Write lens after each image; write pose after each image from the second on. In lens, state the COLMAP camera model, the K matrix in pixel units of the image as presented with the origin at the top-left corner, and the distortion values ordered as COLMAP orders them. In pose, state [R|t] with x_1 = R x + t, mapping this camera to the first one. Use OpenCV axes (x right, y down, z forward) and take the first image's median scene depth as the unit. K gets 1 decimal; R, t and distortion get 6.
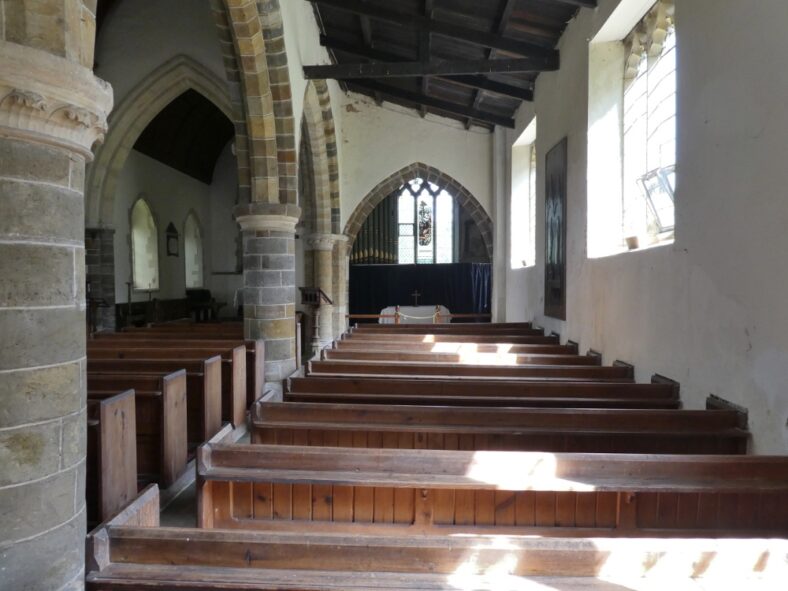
lens RADIAL K [[604.0, 0, 394.0], [0, 604.0, 295.5], [0, 0, 1]] dist [-0.001113, -0.000208]
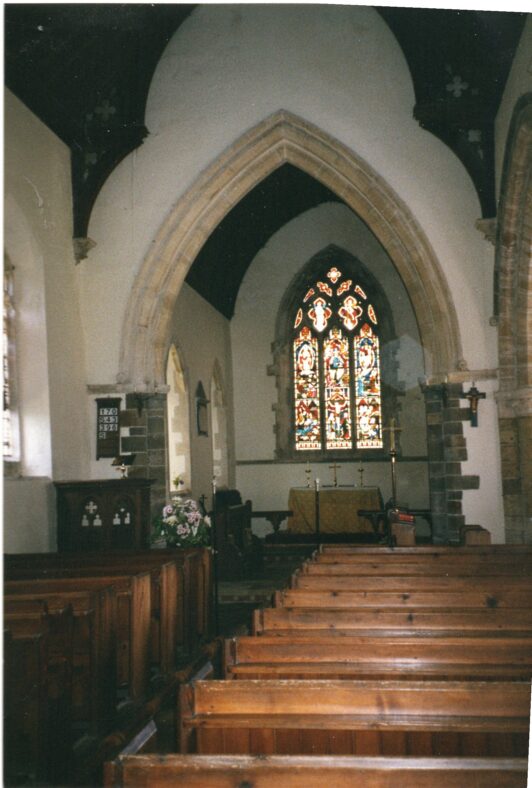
lens RADIAL K [[977.5, 0, 242.0], [0, 977.5, 395.4], [0, 0, 1]] dist [0.209761, 0.004707]
pose [[0.996033, -0.030541, -0.083584, -0.315408], [0.021535, 0.994069, -0.106600, 0.001495], [0.086343, 0.104377, 0.990783, 0.014243]]
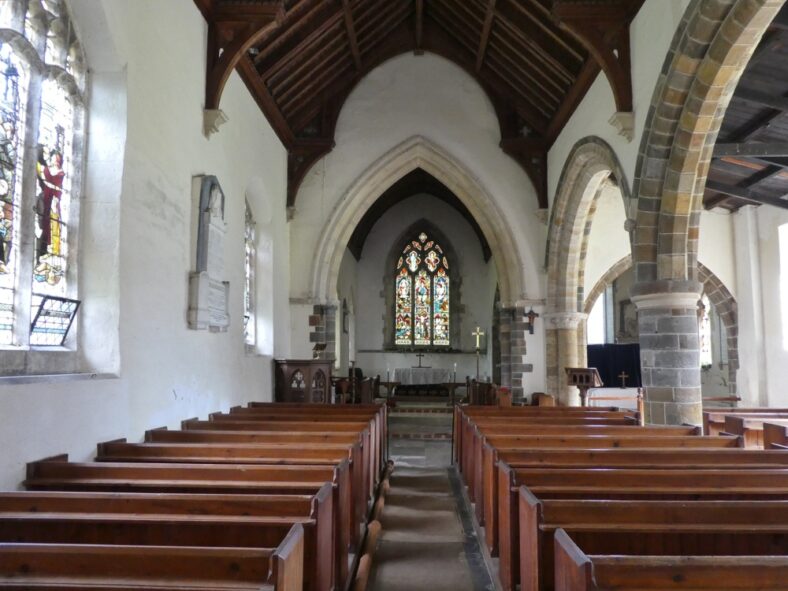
lens RADIAL K [[604.0, 0, 394.0], [0, 604.0, 295.5], [0, 0, 1]] dist [-0.001113, -0.000208]
pose [[0.999923, 0.010760, -0.006244, -0.382486], [-0.011479, 0.991465, -0.129868, 0.000669], [0.004794, 0.129930, 0.991512, 0.027033]]
